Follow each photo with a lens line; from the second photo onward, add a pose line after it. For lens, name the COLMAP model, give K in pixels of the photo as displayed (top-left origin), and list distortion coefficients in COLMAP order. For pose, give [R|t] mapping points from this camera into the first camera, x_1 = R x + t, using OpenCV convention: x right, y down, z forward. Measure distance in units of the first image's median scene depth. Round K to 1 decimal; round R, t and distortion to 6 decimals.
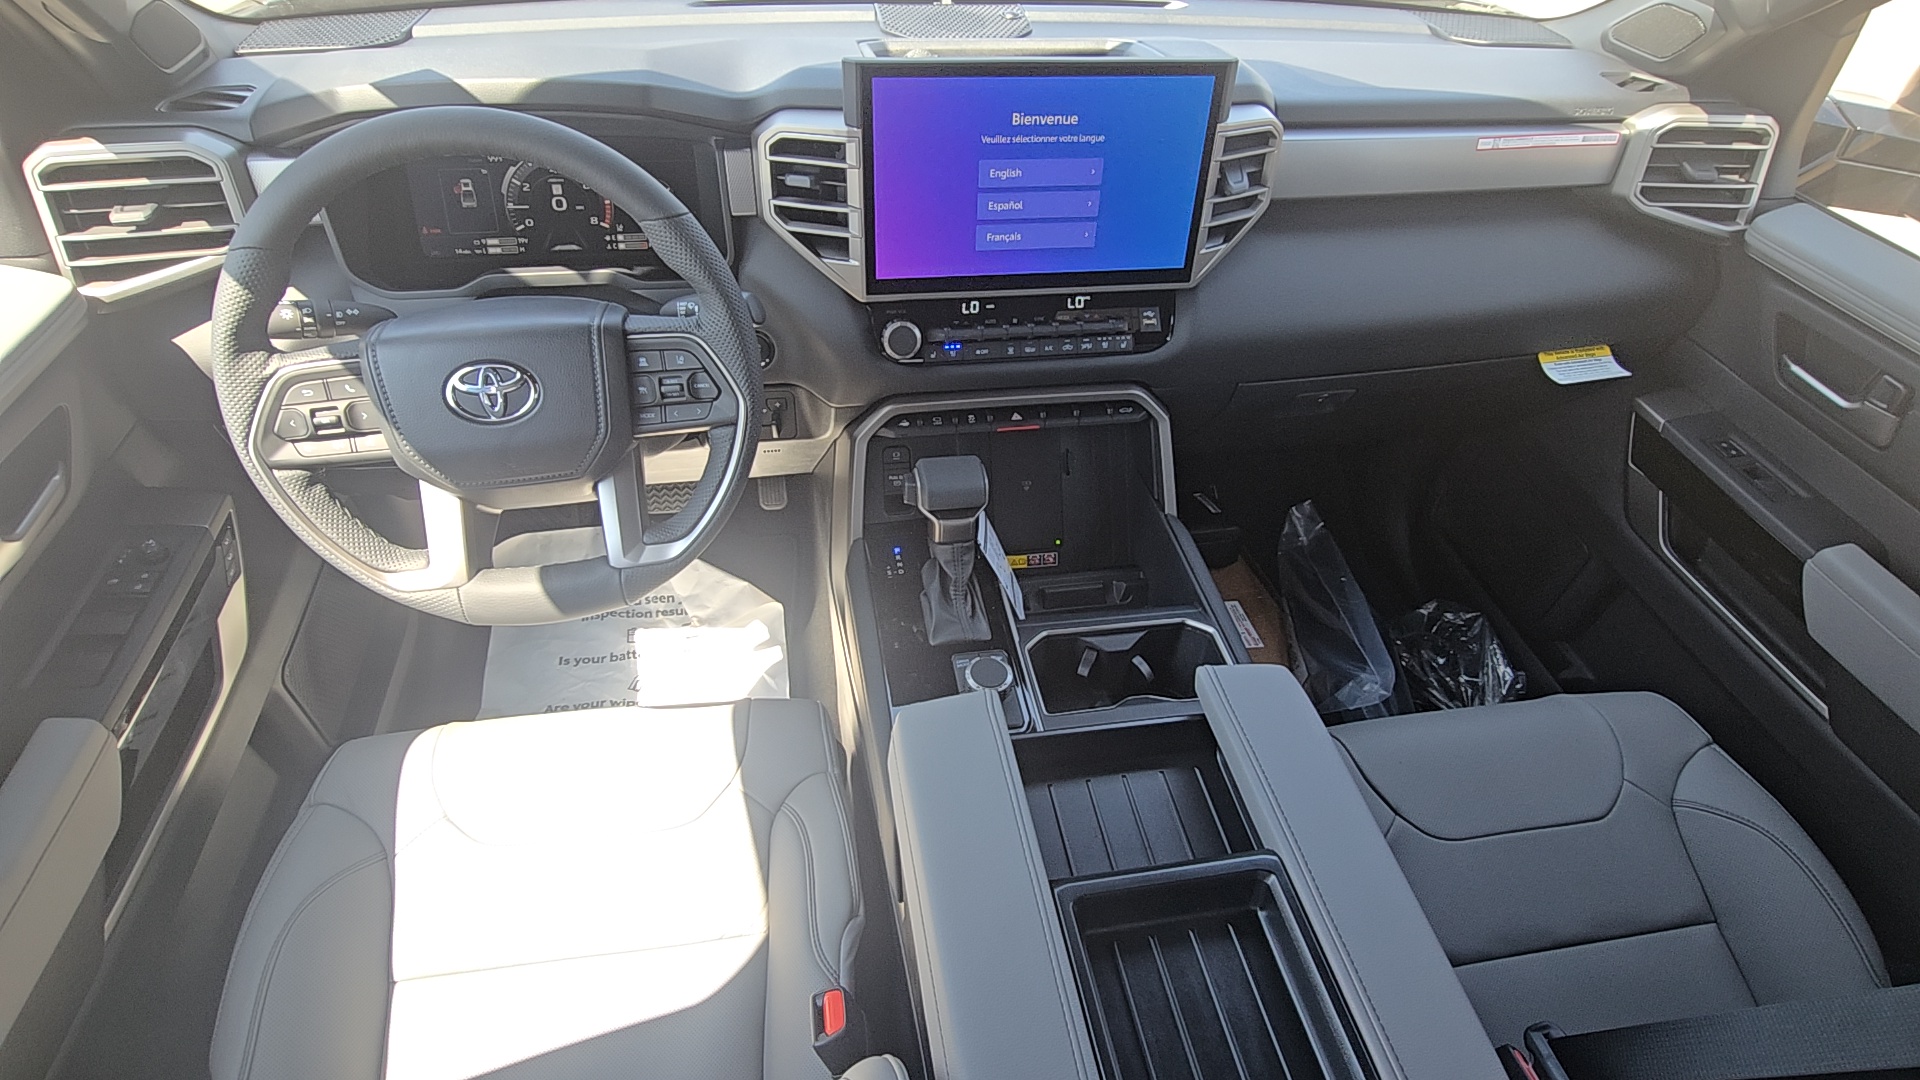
lens RADIAL K [[972.3, 0, 954.5], [0, 972.3, 545.5], [0, 0, 1]] dist [0.000683, 0.000394]
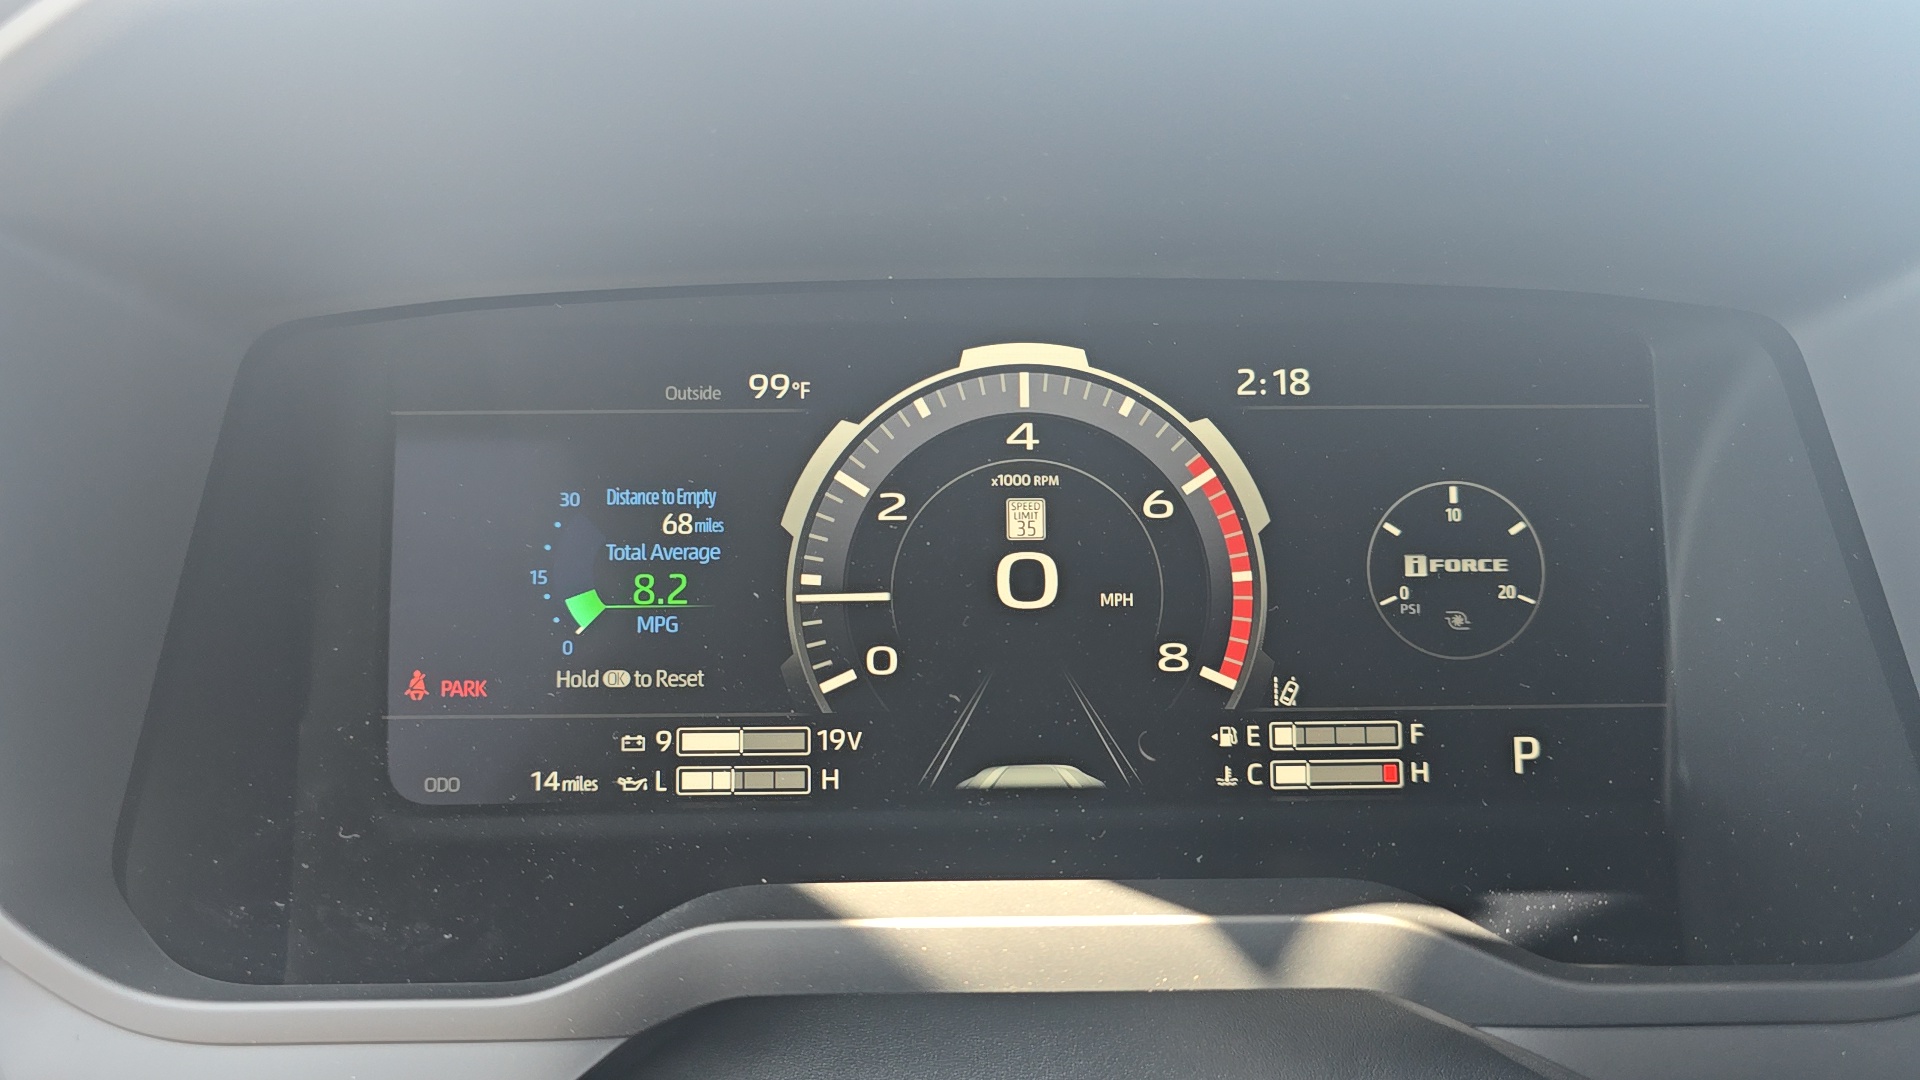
lens RADIAL K [[1609.6, 0, 964.5], [0, 1609.6, 540.0], [0, 0, 1]] dist [-0.000421, 0.023211]
pose [[0.990709, 0.005707, -0.135875, -0.374199], [-0.062850, 0.905236, -0.420236, -0.209493], [0.120601, 0.424871, 0.897184, 0.677342]]
